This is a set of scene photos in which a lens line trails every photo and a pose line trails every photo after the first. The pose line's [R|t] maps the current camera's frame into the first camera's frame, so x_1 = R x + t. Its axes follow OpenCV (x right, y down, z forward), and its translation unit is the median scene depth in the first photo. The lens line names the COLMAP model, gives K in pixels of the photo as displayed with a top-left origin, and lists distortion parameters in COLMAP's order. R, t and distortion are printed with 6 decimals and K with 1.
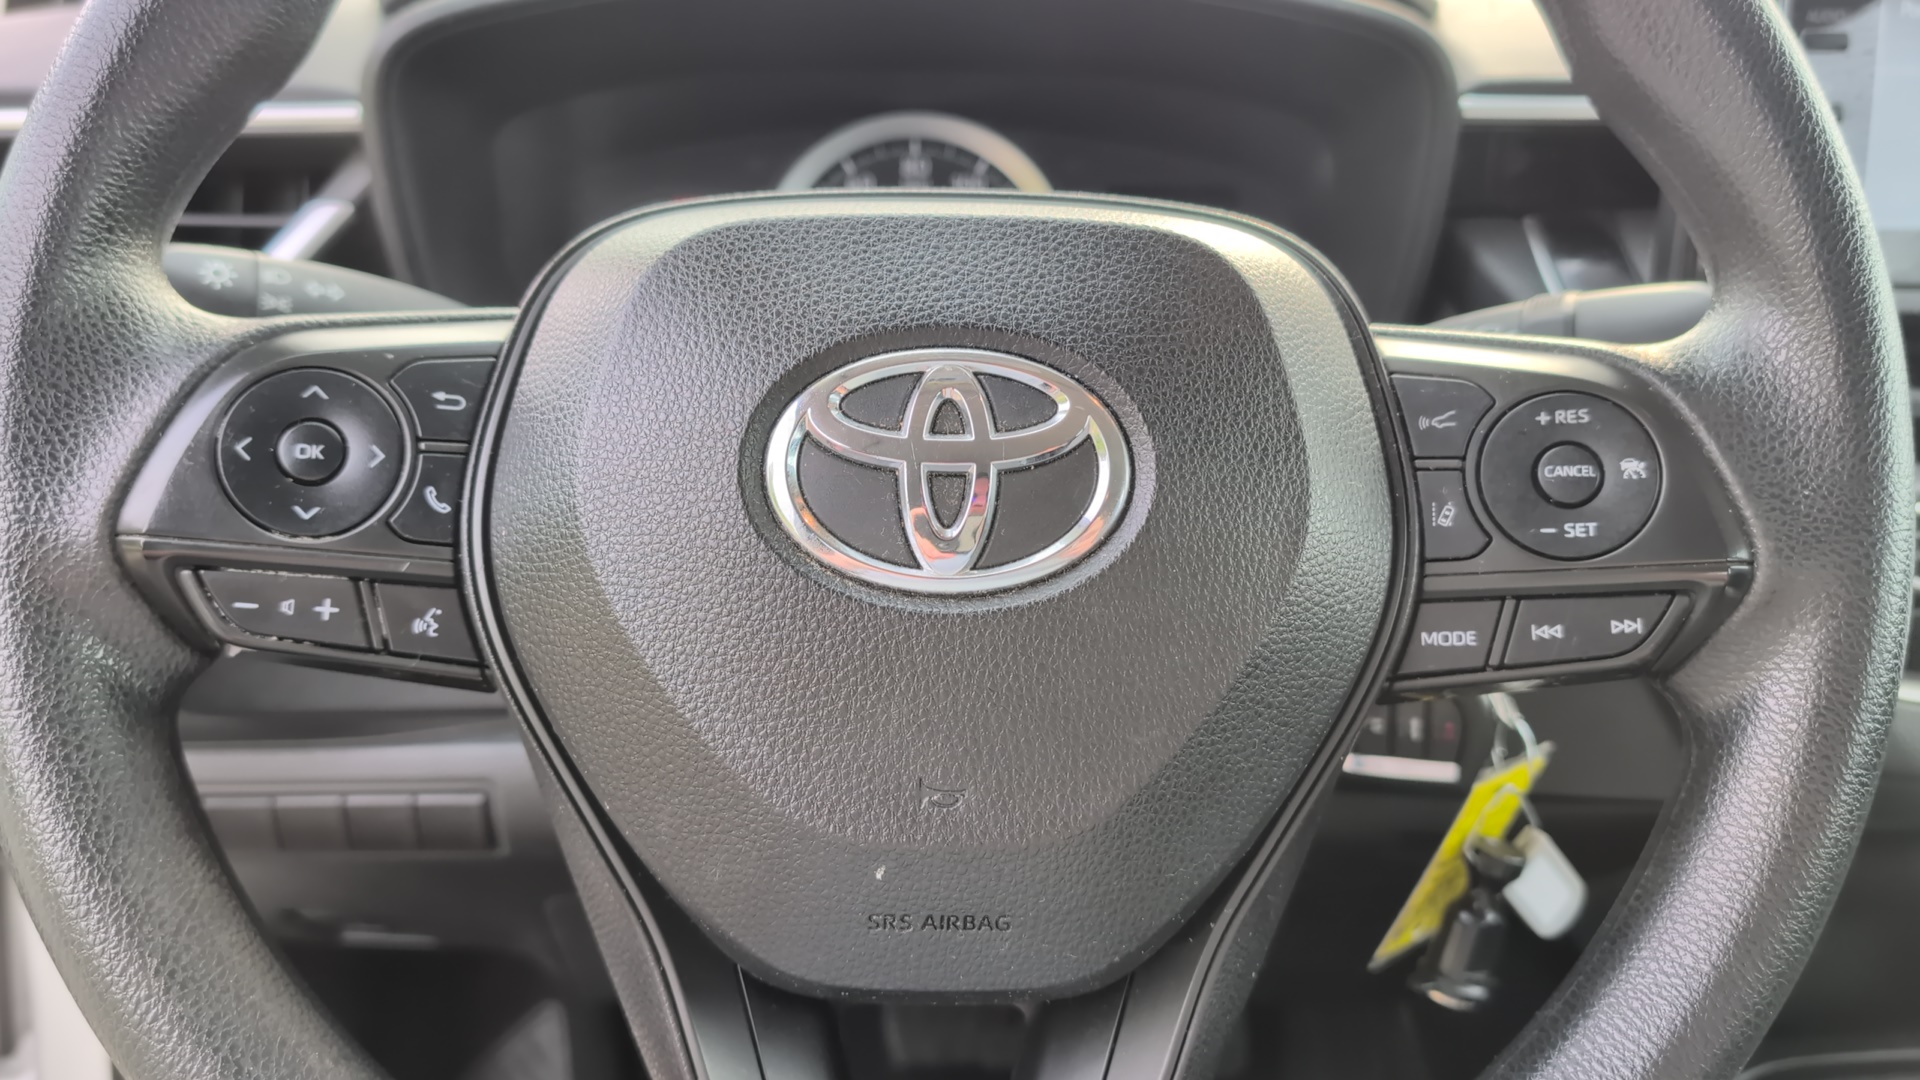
lens RADIAL K [[1625.4, 0, 960.0], [0, 1625.4, 540.0], [0, 0, 1]] dist [0.079940, -0.144560]
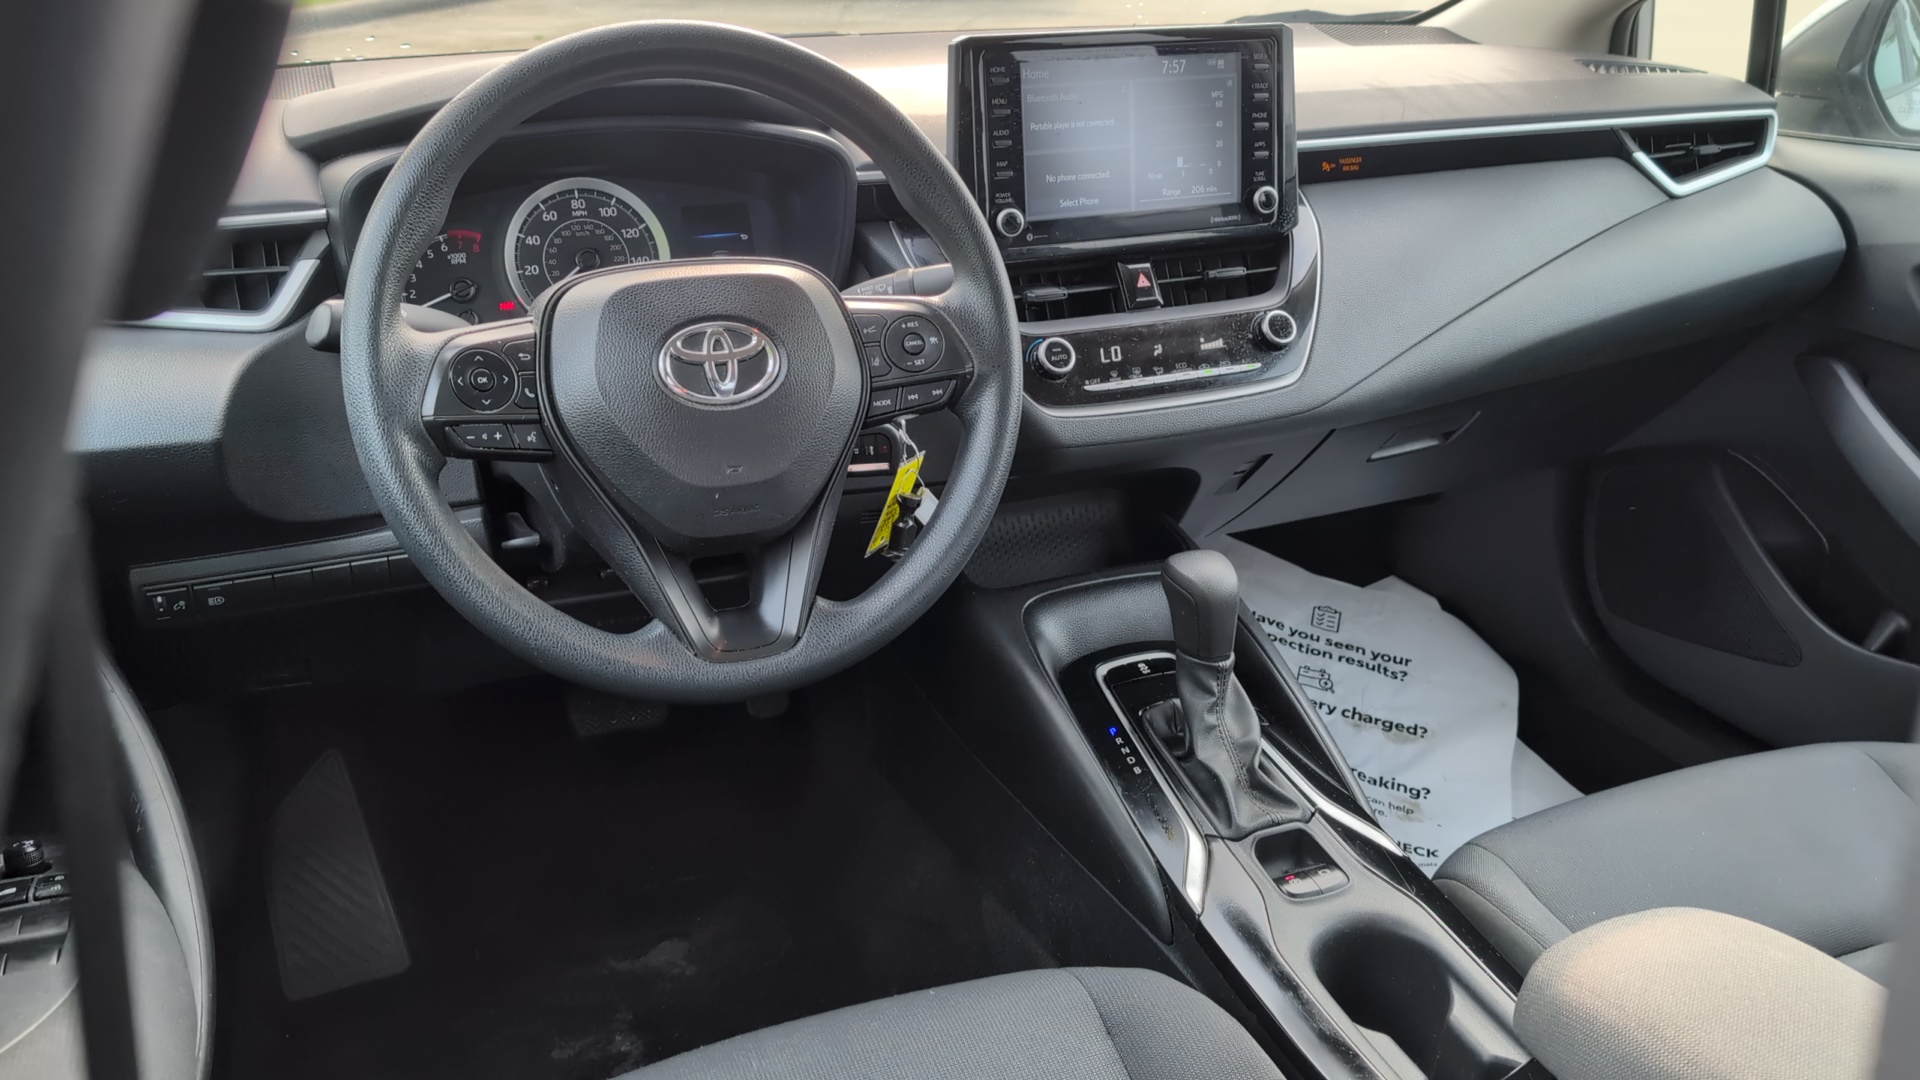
lens RADIAL K [[1625.4, 0, 960.0], [0, 1625.4, 540.0], [0, 0, 1]] dist [0.079940, -0.144560]
pose [[0.933138, -0.138781, 0.331652, -0.585247], [0.115708, 0.989339, 0.088437, 0.061125], [-0.340390, -0.044149, 0.939247, -1.837033]]
